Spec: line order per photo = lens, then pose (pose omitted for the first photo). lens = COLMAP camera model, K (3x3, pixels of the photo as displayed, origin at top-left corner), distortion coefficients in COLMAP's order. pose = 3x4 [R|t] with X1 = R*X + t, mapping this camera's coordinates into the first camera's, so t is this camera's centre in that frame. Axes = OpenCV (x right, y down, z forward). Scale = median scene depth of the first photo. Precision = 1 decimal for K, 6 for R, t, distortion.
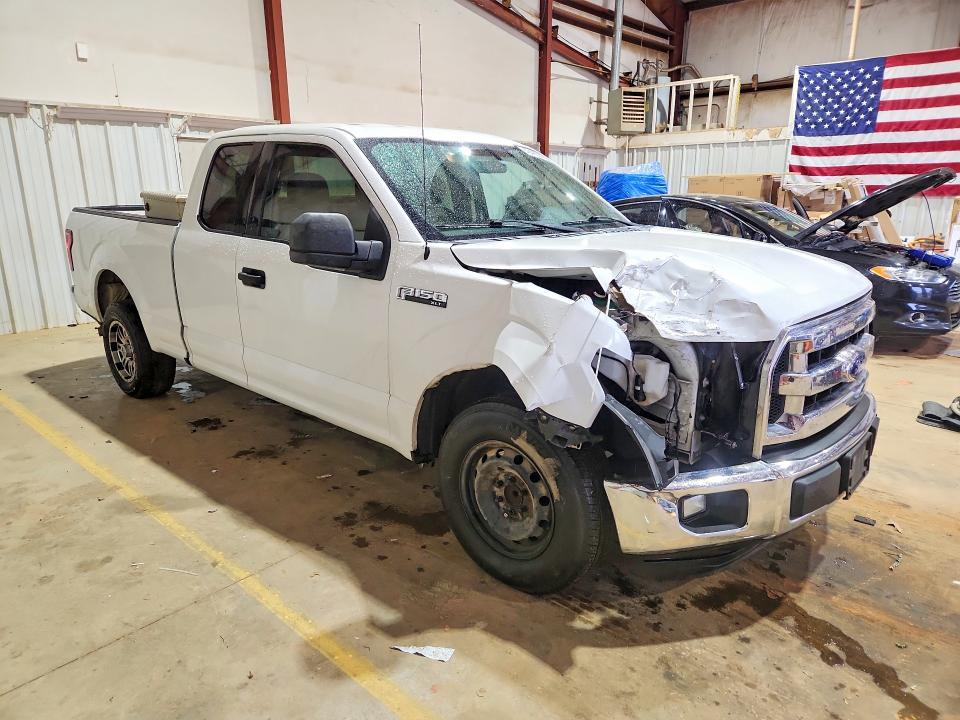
lens RADIAL K [[651.0, 0, 480.0], [0, 651.0, 360.0], [0, 0, 1]] dist [0.007637, 0.003262]
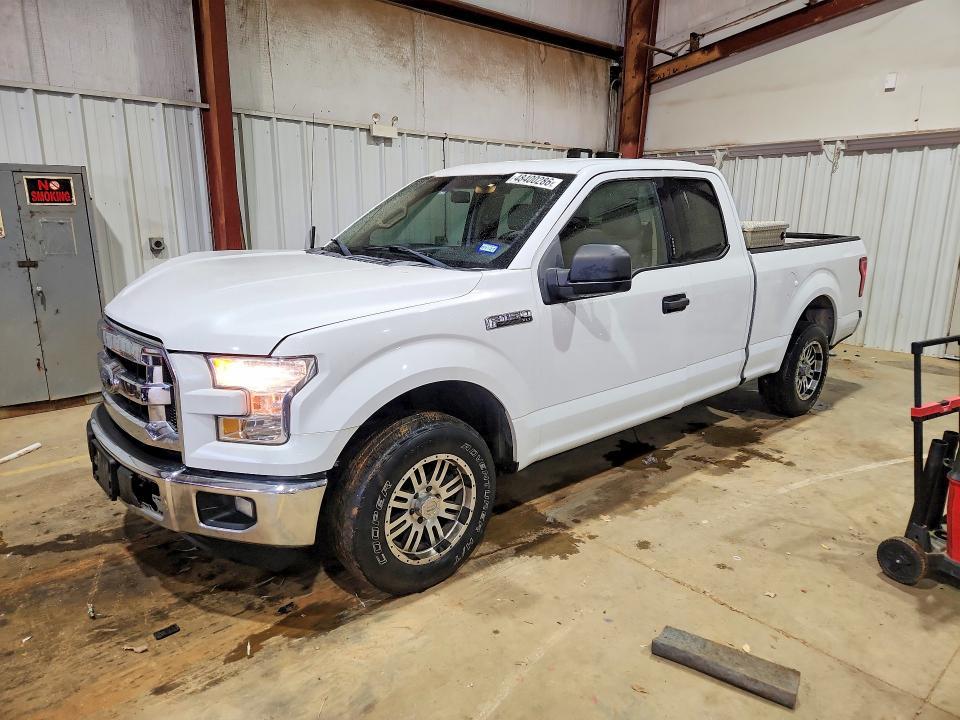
lens RADIAL K [[651.0, 0, 480.0], [0, 651.0, 360.0], [0, 0, 1]] dist [0.007637, 0.003262]
pose [[-0.111422, 0.230339, -0.966710, 1.240567], [-0.268694, 0.929554, 0.252455, -0.366675], [0.956759, 0.287879, -0.041682, 1.302345]]
